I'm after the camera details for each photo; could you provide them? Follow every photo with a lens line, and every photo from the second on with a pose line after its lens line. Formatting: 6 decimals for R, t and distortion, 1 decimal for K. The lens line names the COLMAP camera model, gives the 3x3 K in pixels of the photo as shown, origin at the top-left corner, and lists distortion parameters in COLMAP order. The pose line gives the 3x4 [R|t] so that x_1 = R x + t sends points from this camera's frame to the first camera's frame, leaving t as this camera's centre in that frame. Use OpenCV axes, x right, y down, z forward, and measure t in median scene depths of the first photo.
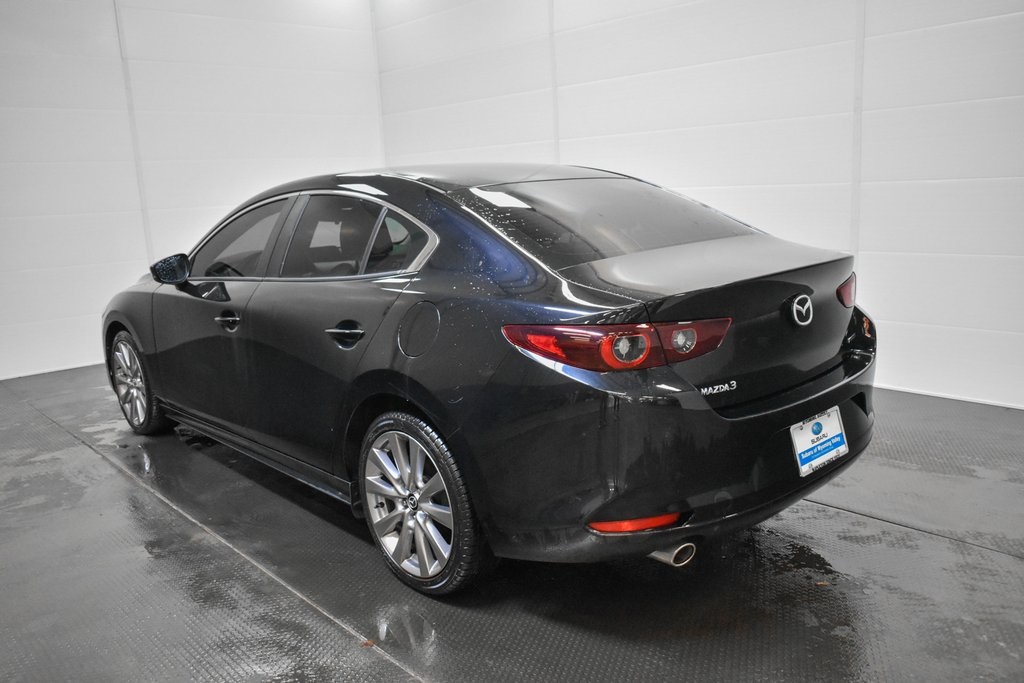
lens RADIAL K [[774.0, 0, 513.8], [0, 774.0, 337.1], [0, 0, 1]] dist [-0.023817, 0.023523]
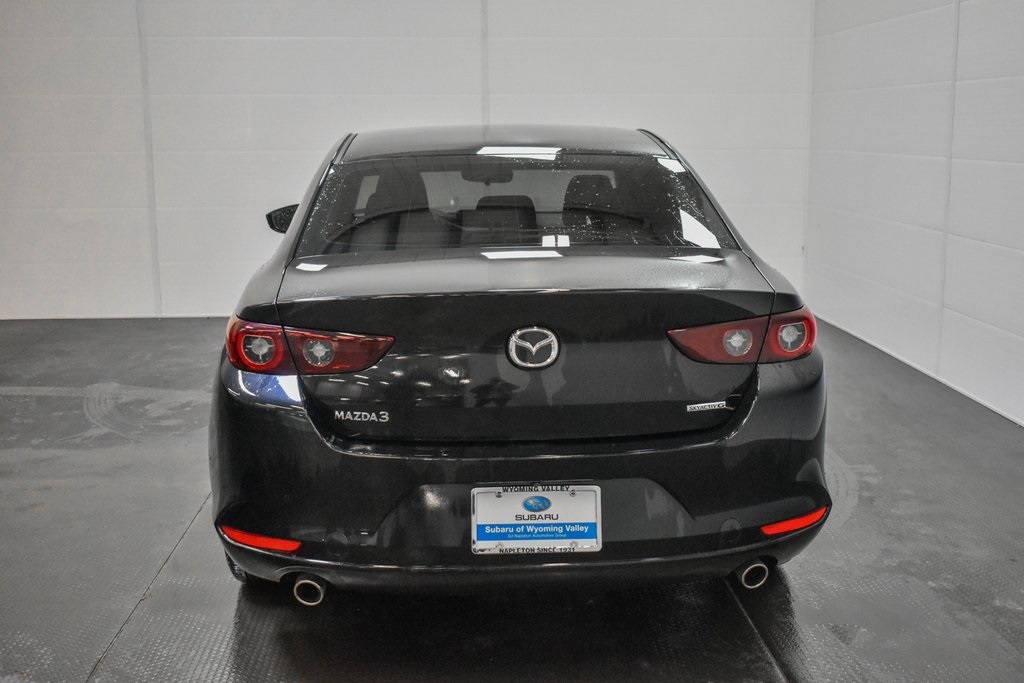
lens RADIAL K [[1070.5, 0, 510.9], [0, 1070.5, 343.4], [0, 0, 1]] dist [0.015981, 0.000000]
pose [[0.794434, 0.162814, -0.585121, 0.968792], [-0.154105, 0.985907, 0.065103, -0.104019], [0.587475, 0.038450, 0.808328, 0.119067]]
